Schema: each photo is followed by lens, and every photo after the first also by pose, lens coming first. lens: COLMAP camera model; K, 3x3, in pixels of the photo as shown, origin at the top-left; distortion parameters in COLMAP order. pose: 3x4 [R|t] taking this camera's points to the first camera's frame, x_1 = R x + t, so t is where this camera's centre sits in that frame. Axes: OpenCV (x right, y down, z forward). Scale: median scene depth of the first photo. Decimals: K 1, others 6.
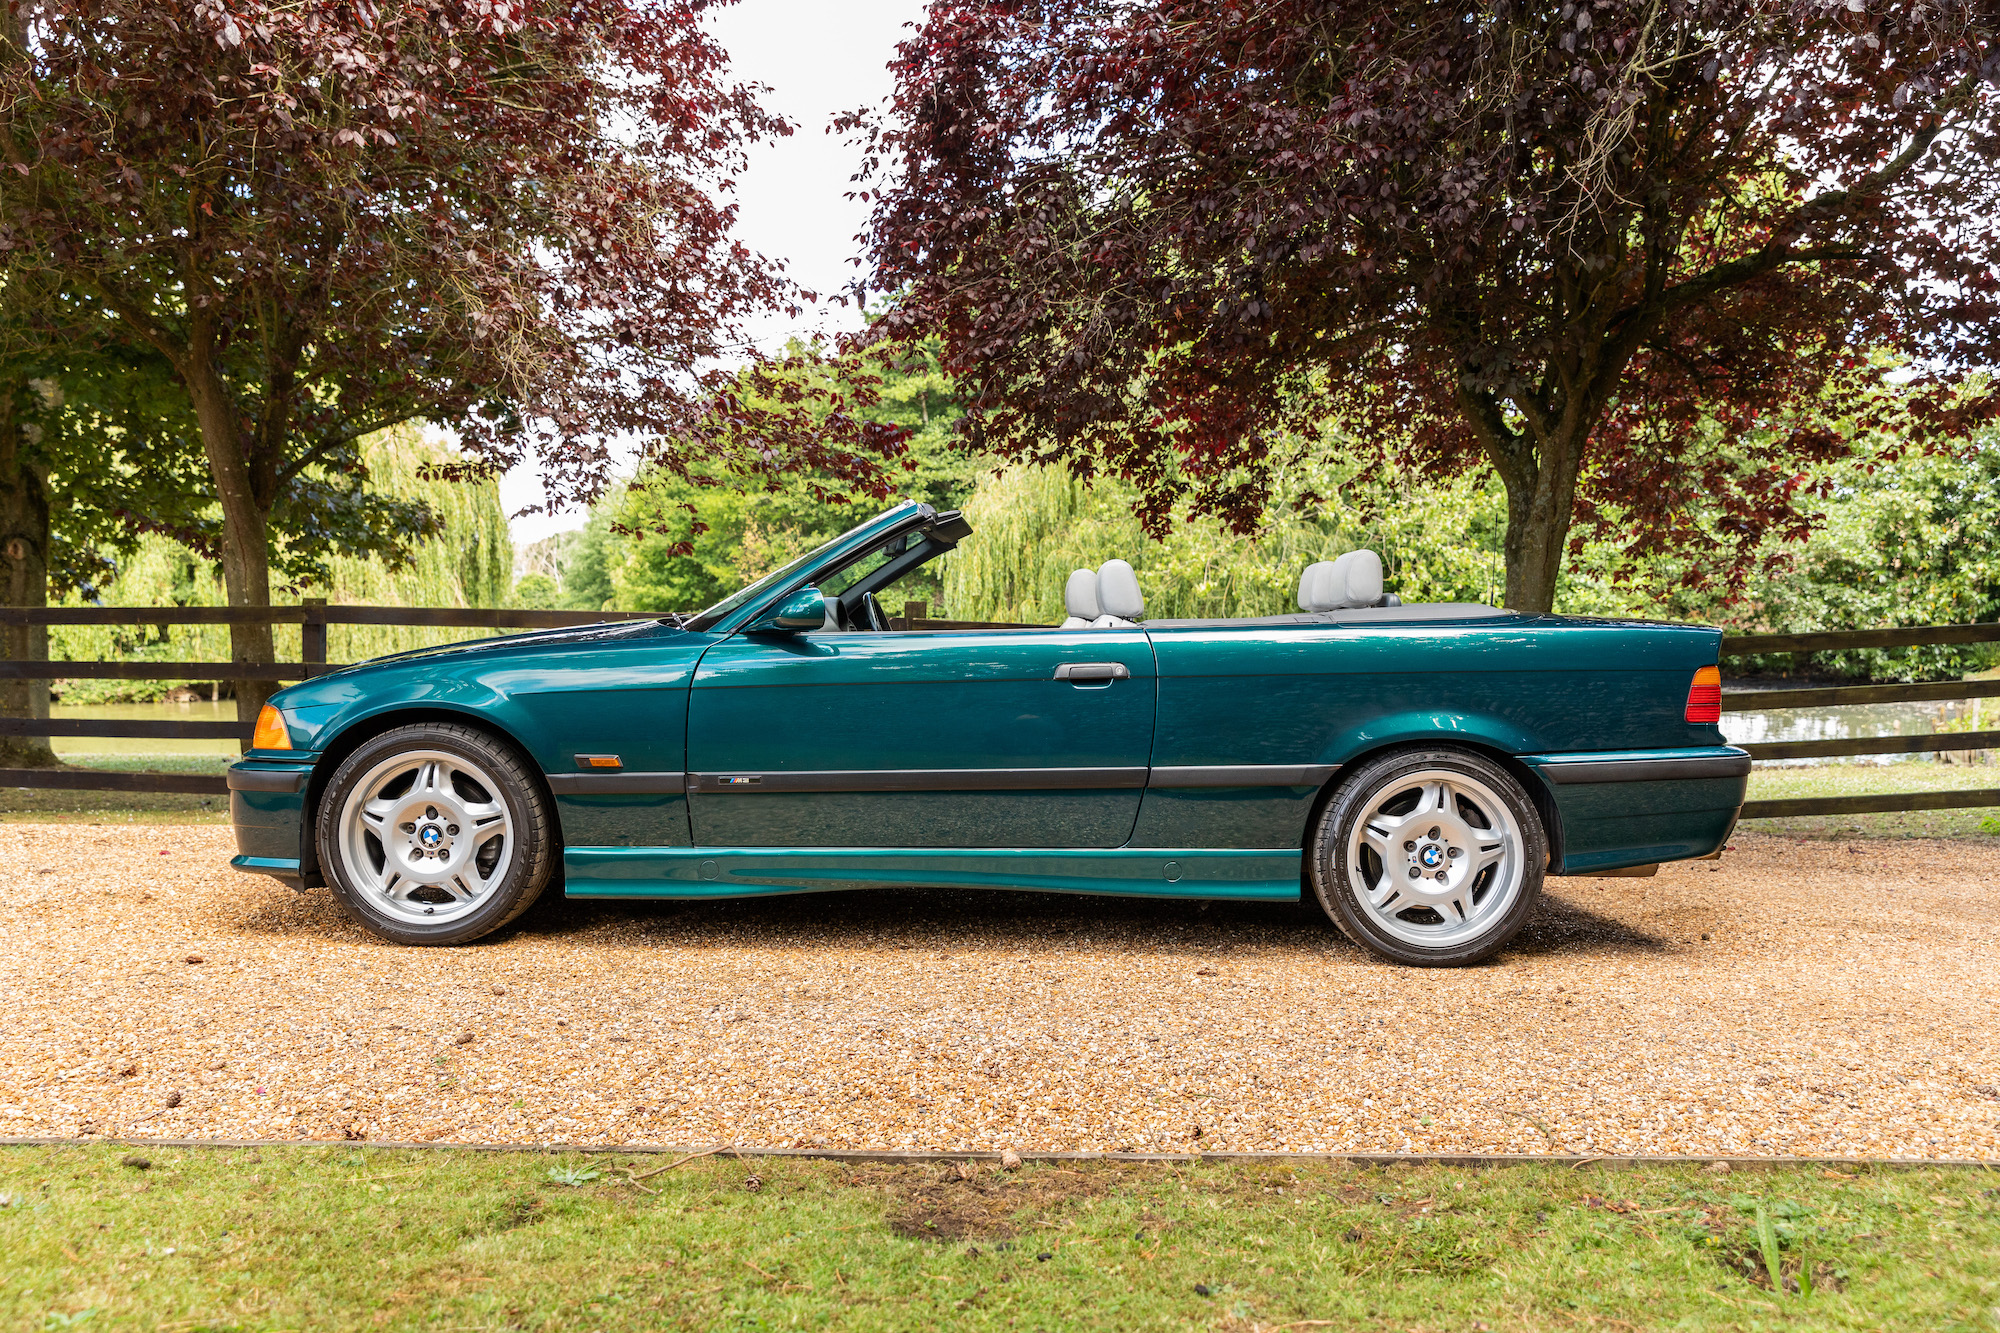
lens RADIAL K [[1498.3, 0, 1032.9], [0, 1498.3, 716.6], [0, 0, 1]] dist [-0.011235, 0.006777]
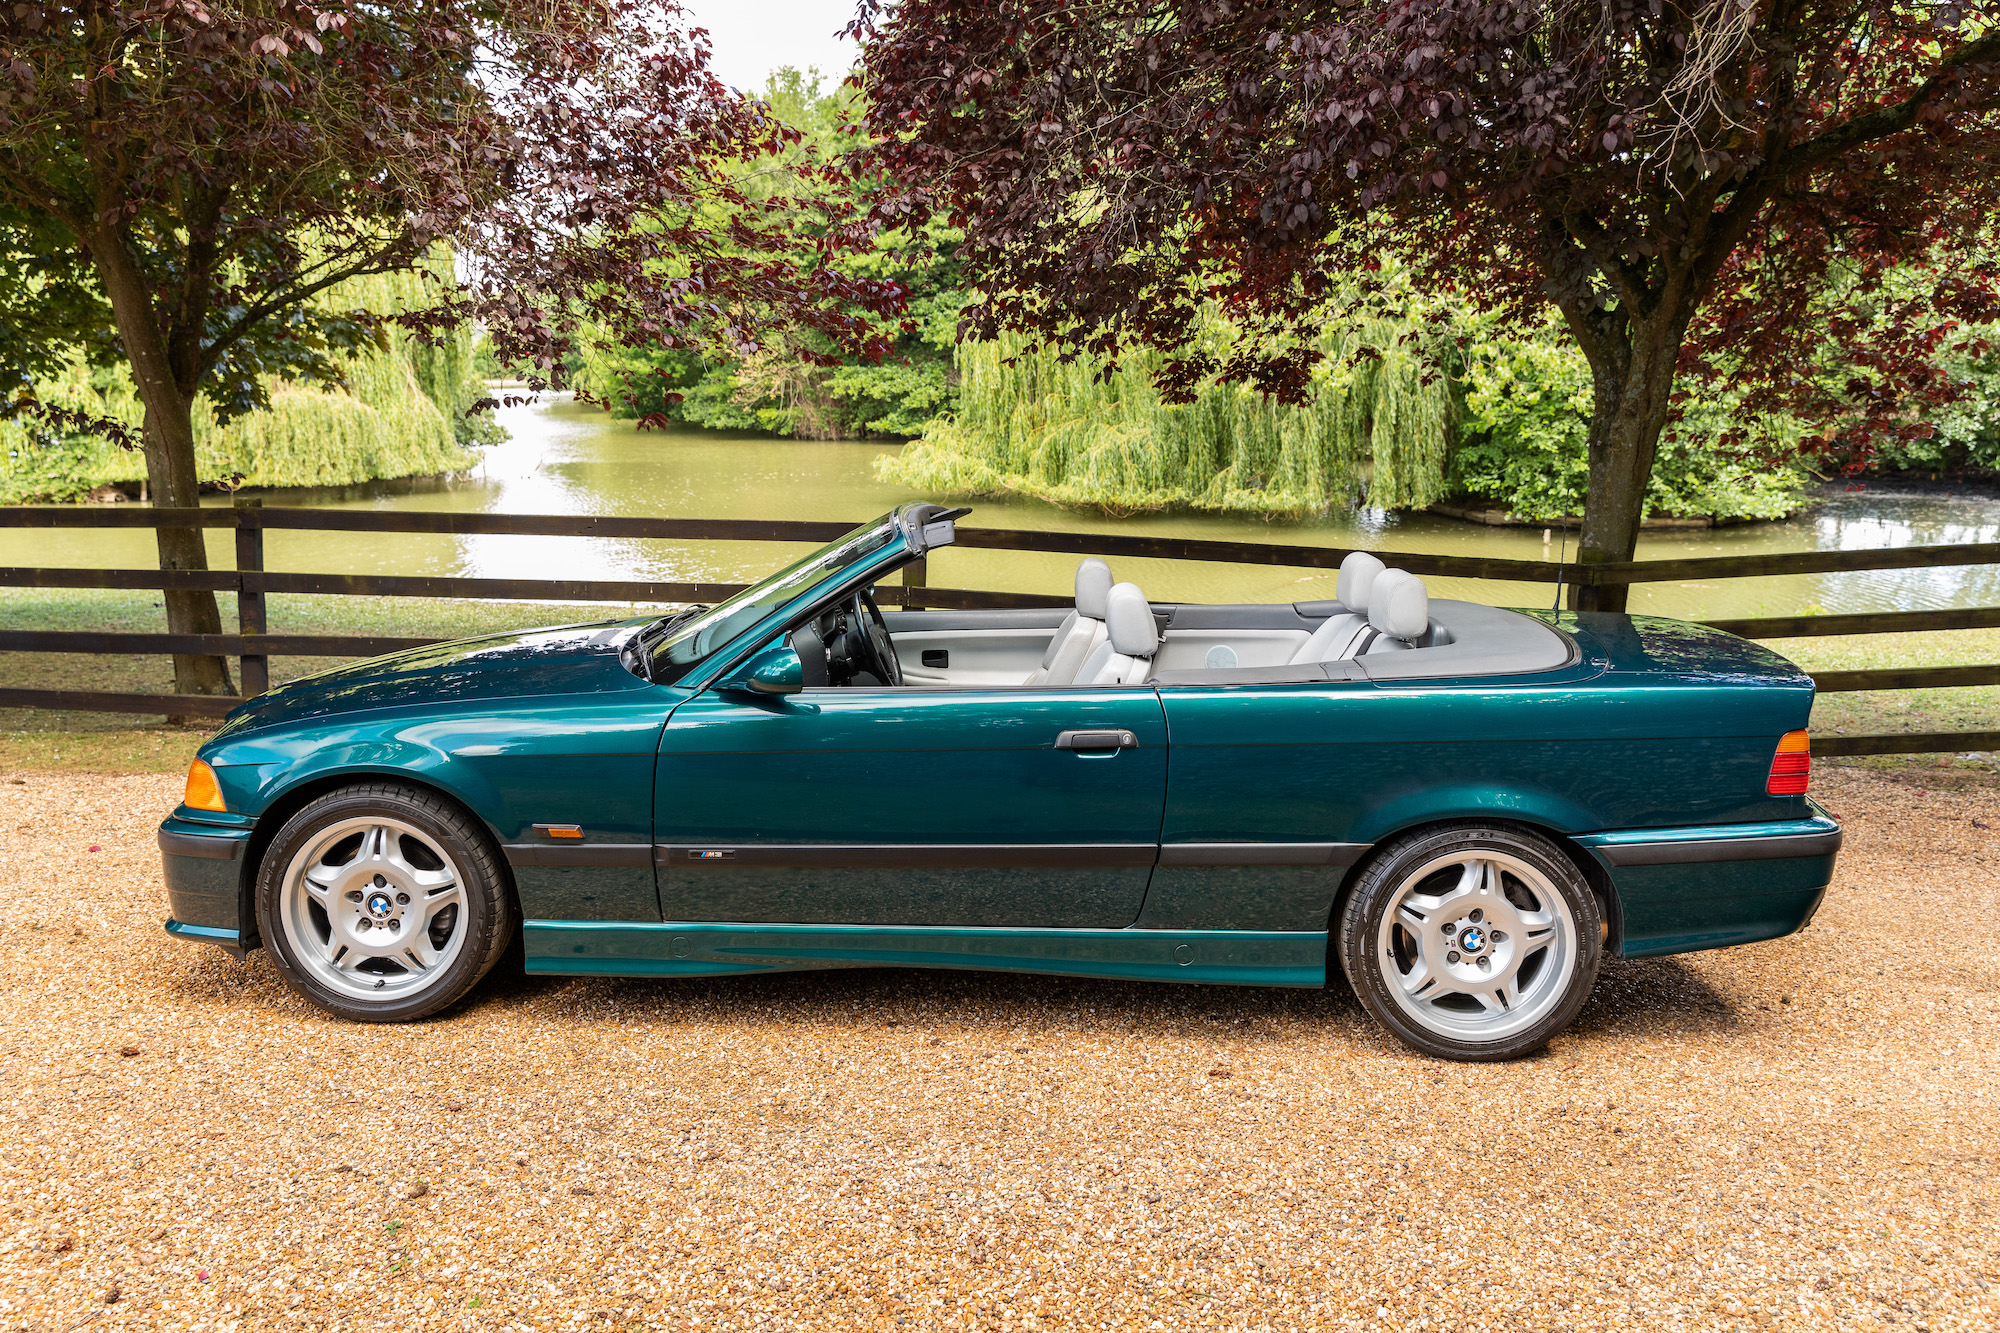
lens RADIAL K [[1681.9, 0, 992.9], [0, 1681.9, 663.1], [0, 0, 1]] dist [0.028220, -0.017739]
pose [[0.999279, 0.007102, -0.037300, 0.013770], [-0.003722, 0.995943, 0.089912, -0.164273], [0.037788, -0.089709, 0.995251, -0.009692]]
